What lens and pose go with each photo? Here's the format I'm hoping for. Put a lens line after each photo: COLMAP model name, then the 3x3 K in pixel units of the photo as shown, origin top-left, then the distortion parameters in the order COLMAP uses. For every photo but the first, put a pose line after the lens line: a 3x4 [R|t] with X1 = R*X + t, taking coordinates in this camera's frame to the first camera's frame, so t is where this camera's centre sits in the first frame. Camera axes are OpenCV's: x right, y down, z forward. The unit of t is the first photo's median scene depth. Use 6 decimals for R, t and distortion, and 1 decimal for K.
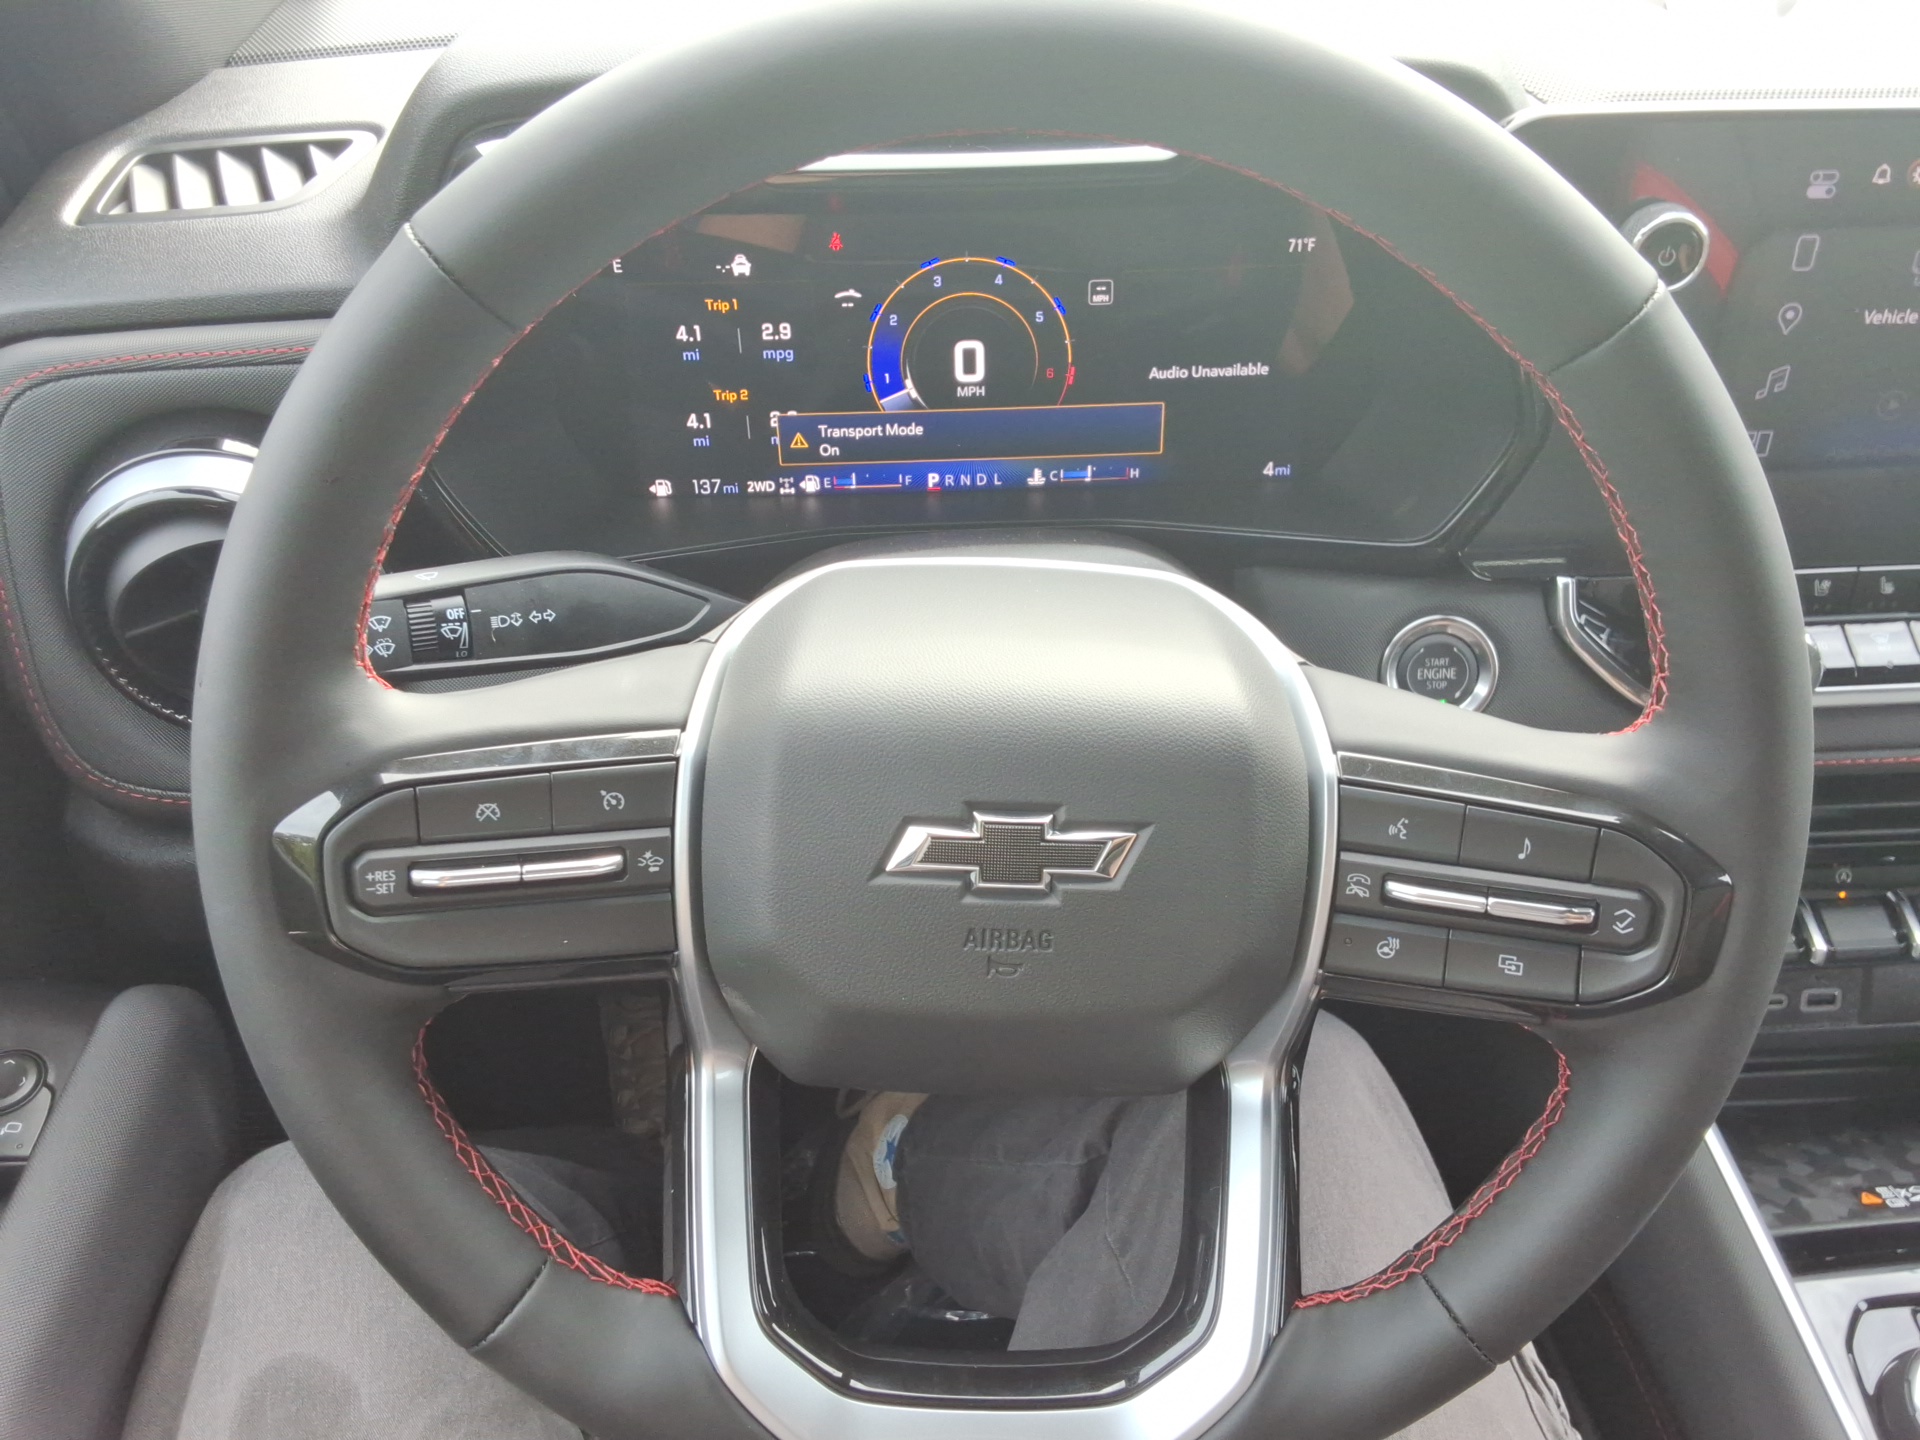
lens RADIAL K [[1539.9, 0, 965.1], [0, 1539.9, 713.7], [0, 0, 1]] dist [0.109752, -0.173615]
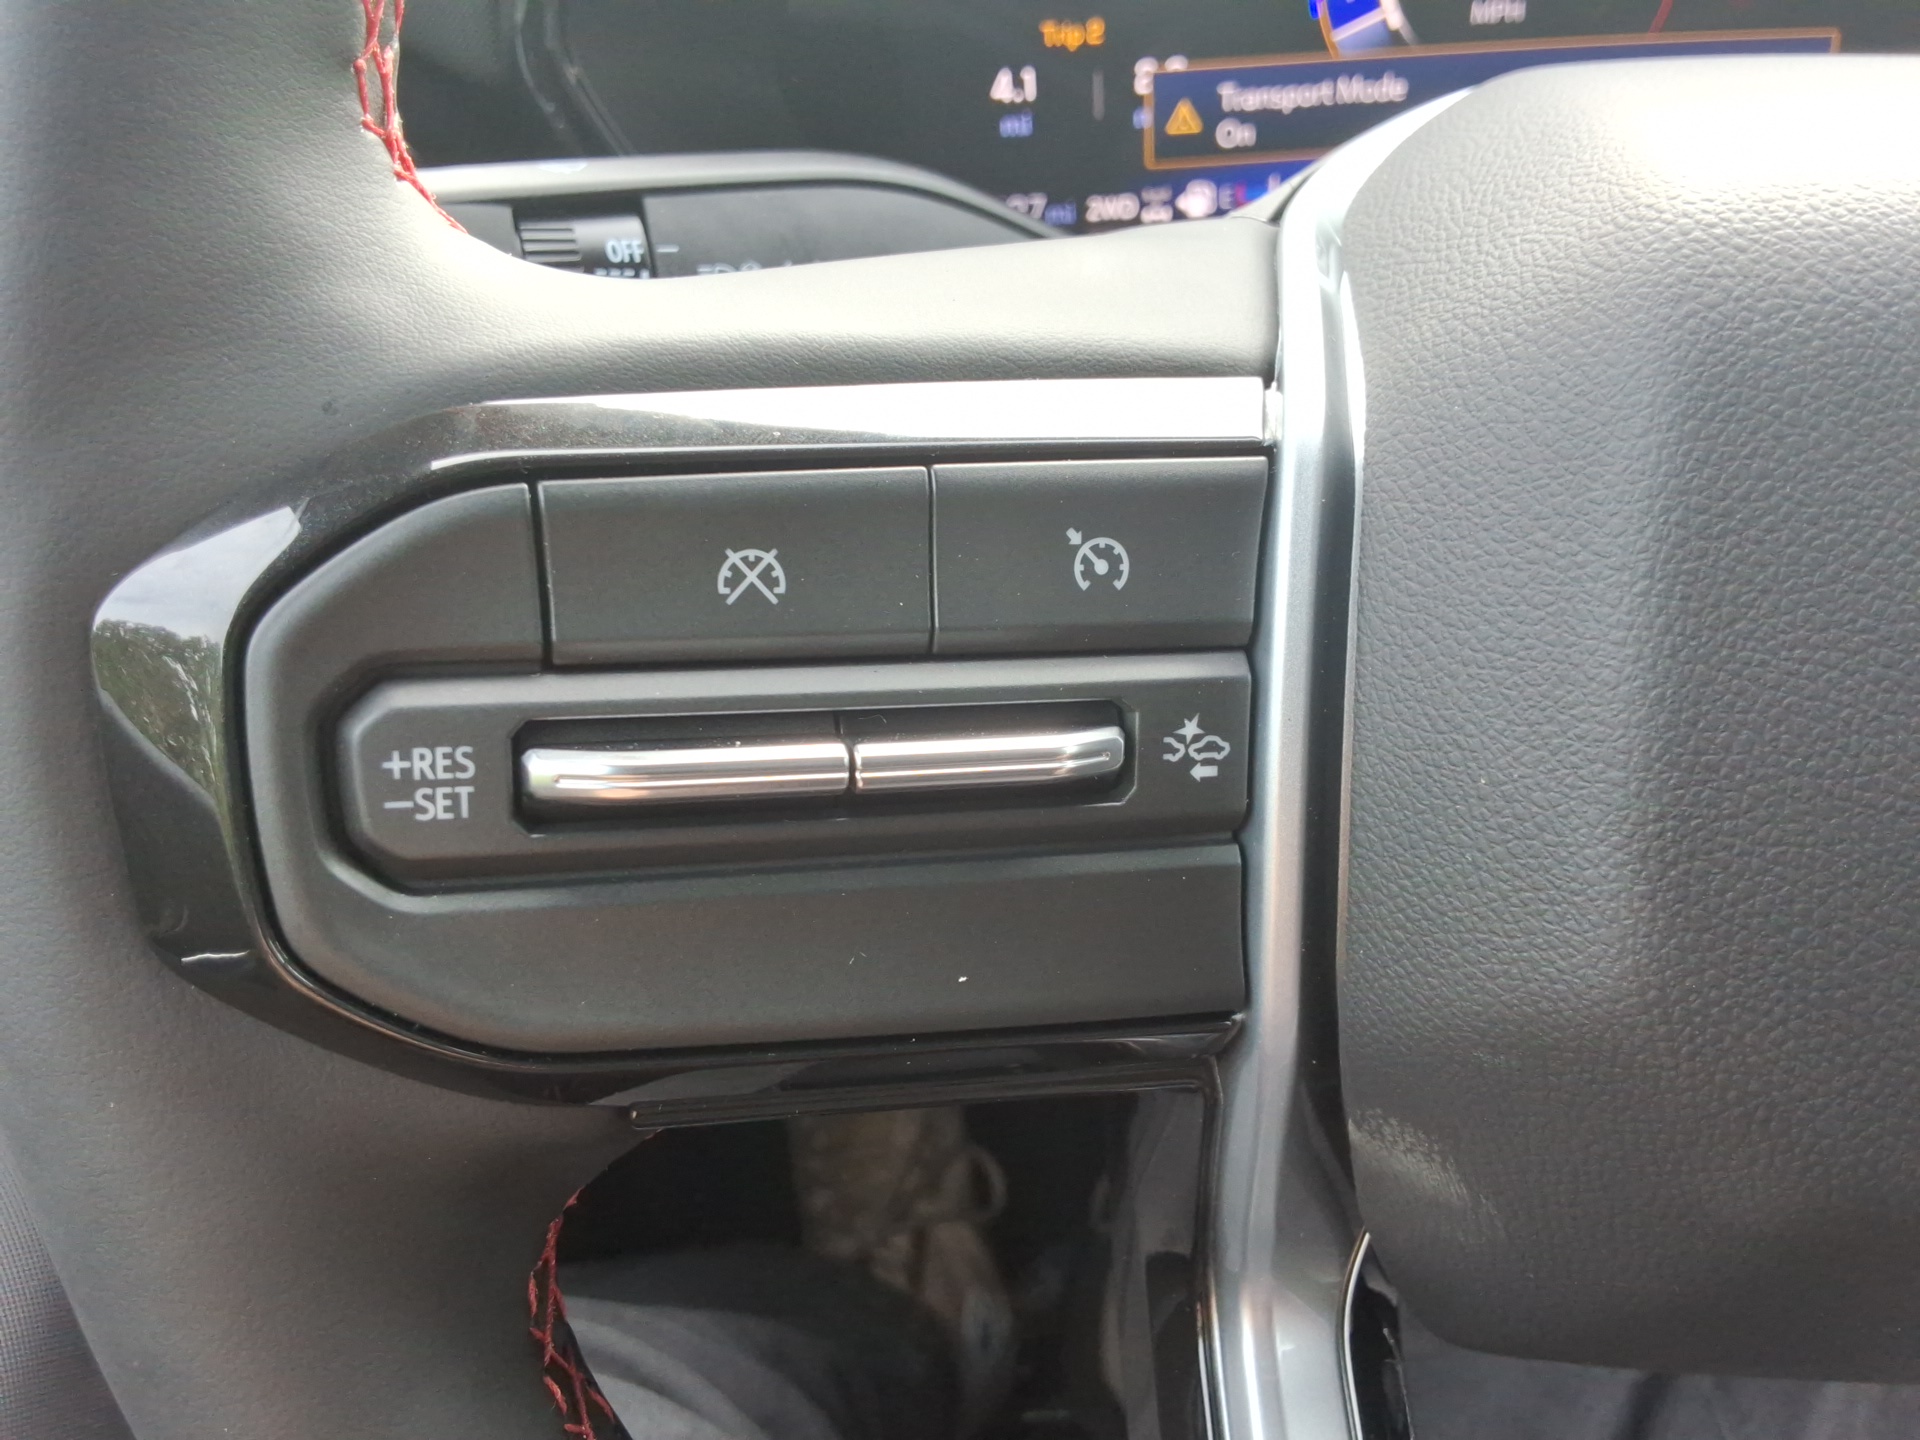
lens RADIAL K [[1539.9, 0, 954.2], [0, 1539.9, 717.3], [0, 0, 1]] dist [0.109752, -0.173615]
pose [[0.996638, -0.007996, -0.081536, -0.226606], [0.005632, 0.999558, -0.029184, 0.097482], [0.081734, 0.028627, 0.996243, 0.647524]]
